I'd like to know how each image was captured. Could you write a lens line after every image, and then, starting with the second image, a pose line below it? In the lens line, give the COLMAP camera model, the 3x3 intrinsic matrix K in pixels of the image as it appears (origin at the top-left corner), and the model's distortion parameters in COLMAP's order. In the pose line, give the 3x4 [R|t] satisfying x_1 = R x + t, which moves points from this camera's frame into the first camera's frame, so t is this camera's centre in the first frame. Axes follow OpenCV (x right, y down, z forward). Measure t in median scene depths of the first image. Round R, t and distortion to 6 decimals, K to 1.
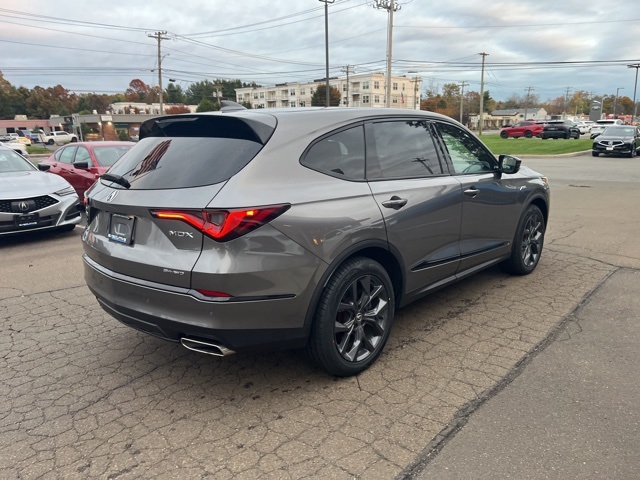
lens RADIAL K [[481.9, 0, 318.4], [0, 481.9, 244.2], [0, 0, 1]] dist [0.078853, -0.101493]
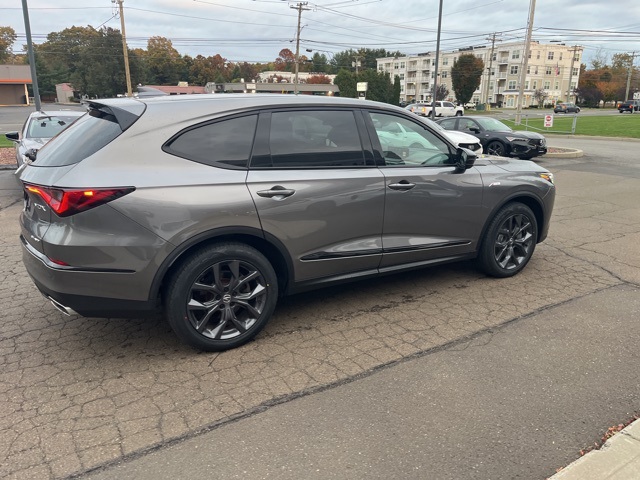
lens RADIAL K [[481.9, 0, 323.5], [0, 481.9, 237.7], [0, 0, 1]] dist [0.078853, -0.101493]
pose [[0.962817, 0.099443, -0.251185, 0.309520], [-0.088184, 0.994545, 0.055721, -0.033543], [0.255356, -0.031499, 0.966334, 0.021038]]
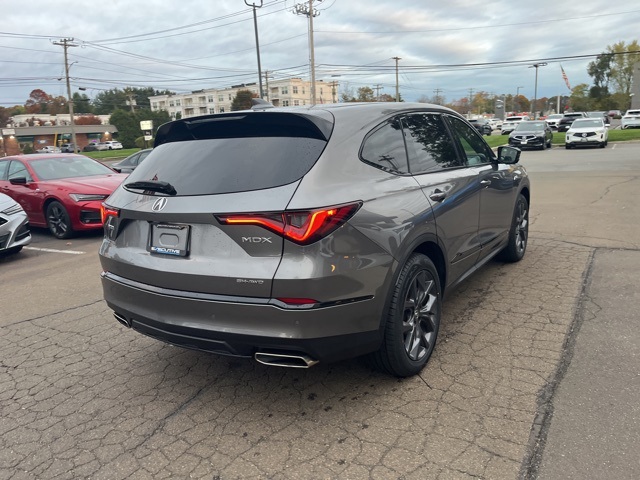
lens RADIAL K [[481.9, 0, 317.5], [0, 481.9, 242.1], [0, 0, 1]] dist [0.078853, -0.101493]
pose [[0.986434, -0.069763, 0.148596, -0.142091], [0.071864, 0.997375, -0.008812, -0.000054], [-0.147592, 0.019371, 0.988859, 0.034701]]
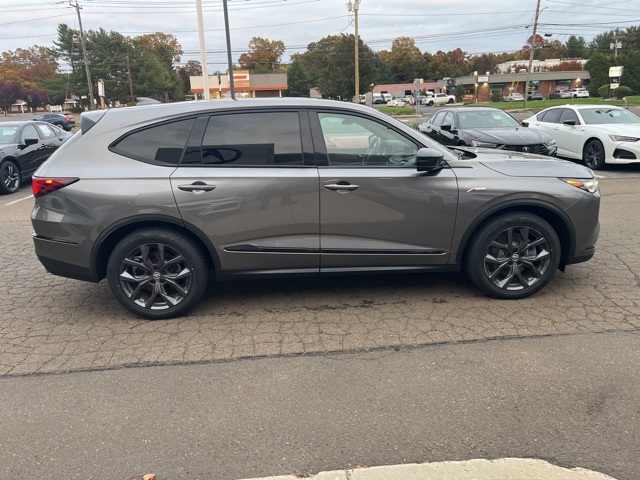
lens RADIAL K [[481.9, 0, 318.2], [0, 481.9, 233.3], [0, 0, 1]] dist [0.078853, -0.101493]
pose [[0.732066, 0.175325, -0.658286, 0.681732], [-0.137015, 0.984462, 0.109826, -0.085616], [0.667313, 0.009795, 0.744713, 0.199262]]
